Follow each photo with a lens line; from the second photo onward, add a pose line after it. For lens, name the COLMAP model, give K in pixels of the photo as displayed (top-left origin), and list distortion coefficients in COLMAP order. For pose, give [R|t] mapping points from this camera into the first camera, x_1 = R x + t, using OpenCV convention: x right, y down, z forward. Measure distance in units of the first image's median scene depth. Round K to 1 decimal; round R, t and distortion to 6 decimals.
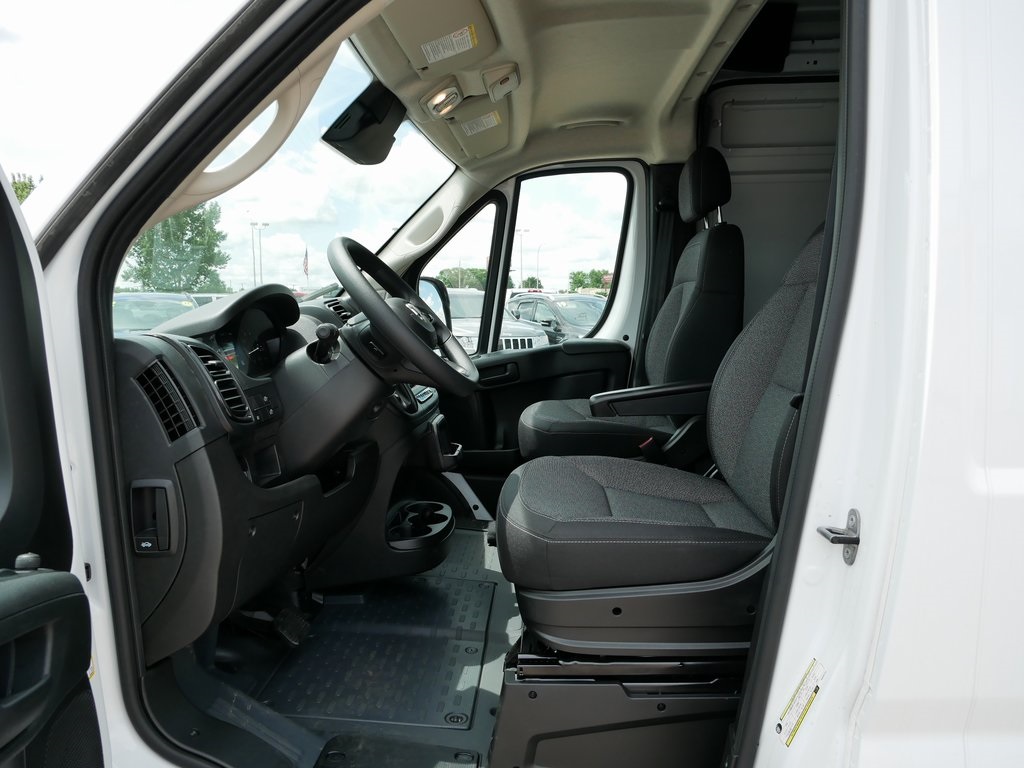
lens RADIAL K [[728.6, 0, 512.0], [0, 728.6, 384.0], [0, 0, 1]] dist [-0.054684, 0.024872]
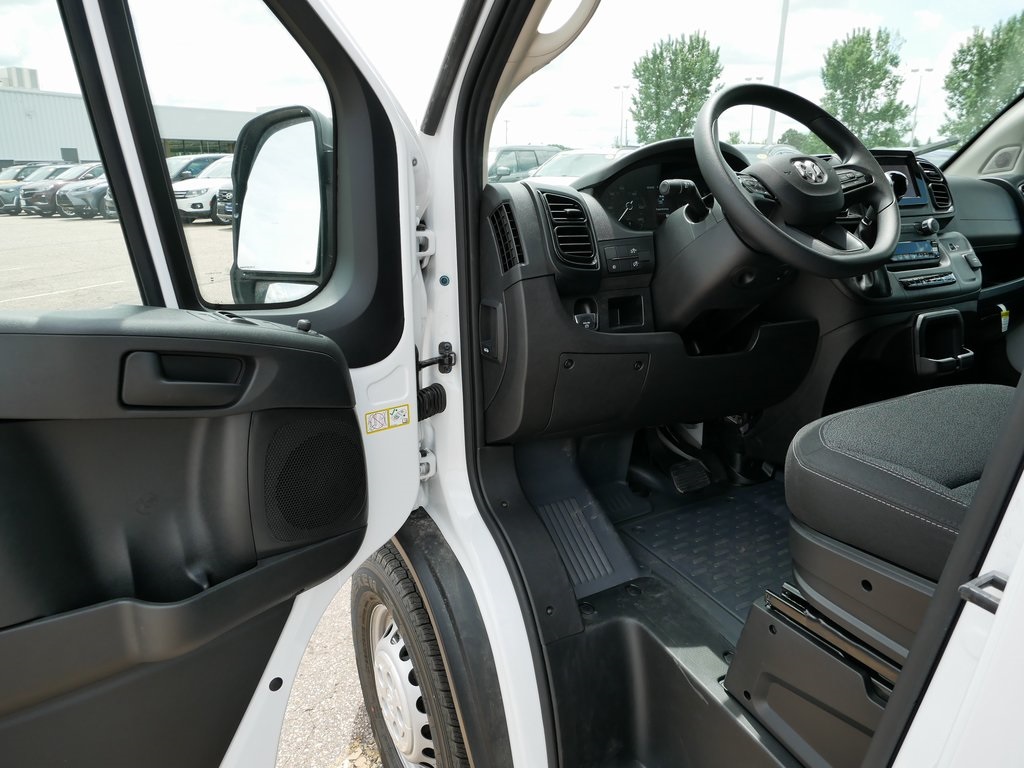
lens RADIAL K [[728.6, 0, 512.0], [0, 728.6, 384.0], [0, 0, 1]] dist [-0.054684, 0.024872]
pose [[0.521840, 0.260152, -0.812406, 0.476007], [-0.100726, 0.964491, 0.244153, -0.033005], [0.847076, -0.045578, 0.529514, 0.279810]]
